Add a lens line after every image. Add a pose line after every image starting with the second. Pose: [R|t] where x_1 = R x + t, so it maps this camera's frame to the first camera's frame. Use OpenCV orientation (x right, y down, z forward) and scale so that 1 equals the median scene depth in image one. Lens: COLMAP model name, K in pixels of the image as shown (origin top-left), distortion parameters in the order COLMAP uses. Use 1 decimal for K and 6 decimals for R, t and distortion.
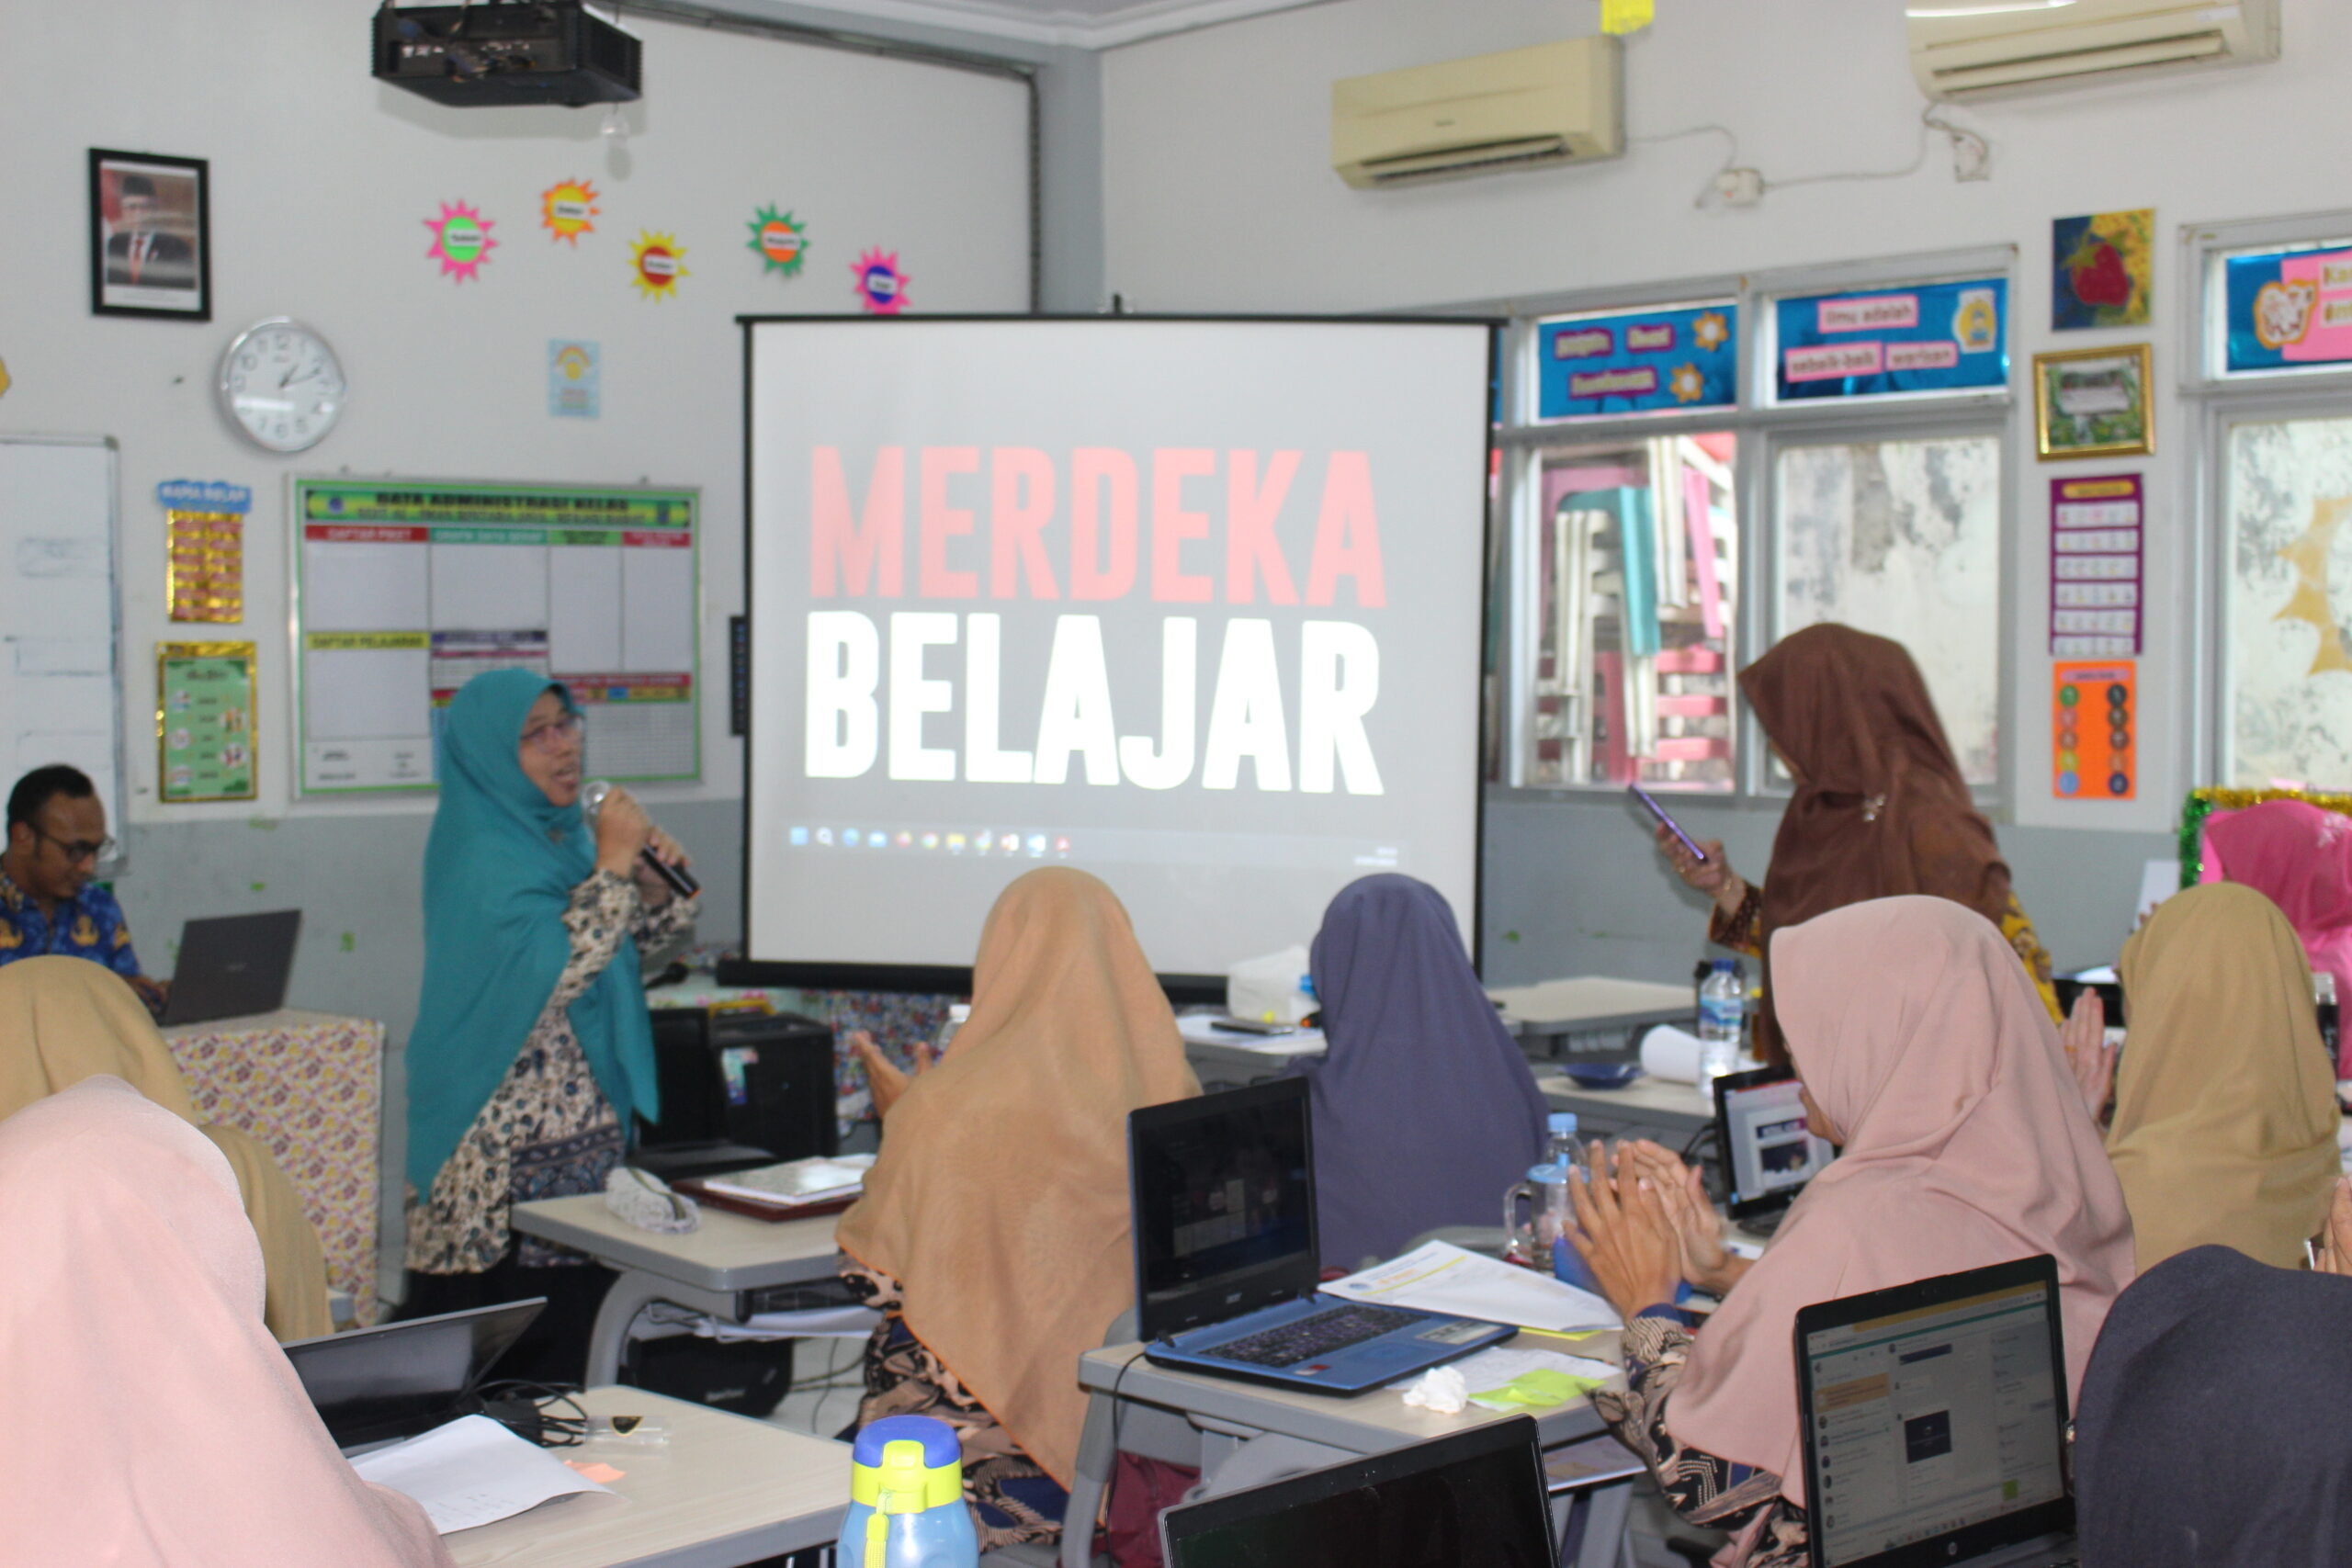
lens RADIAL K [[3357.3, 0, 1176.0], [0, 3357.3, 784.0], [0, 0, 1]] dist [0.015548, 0.049548]
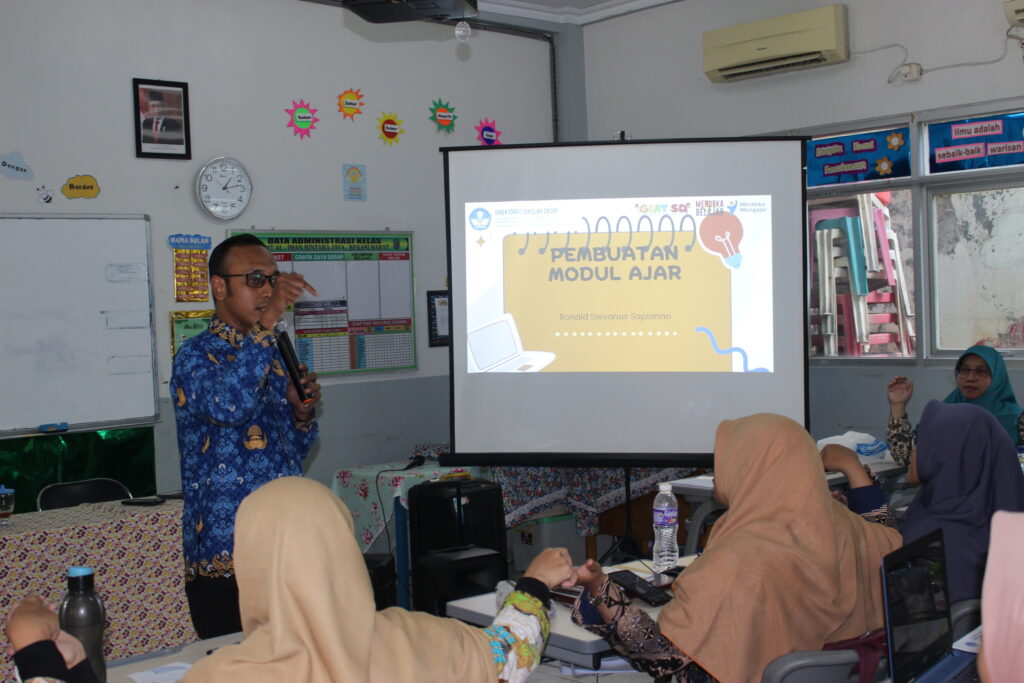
lens RADIAL K [[1375.9, 0, 512.0], [0, 1375.9, 341.5], [0, 0, 1]] dist [-0.001391, 0.114151]
pose [[0.999433, -0.033109, 0.006073, -0.090198], [0.033193, 0.999348, -0.014229, -0.003957], [-0.005598, 0.014422, 0.999880, 0.130319]]
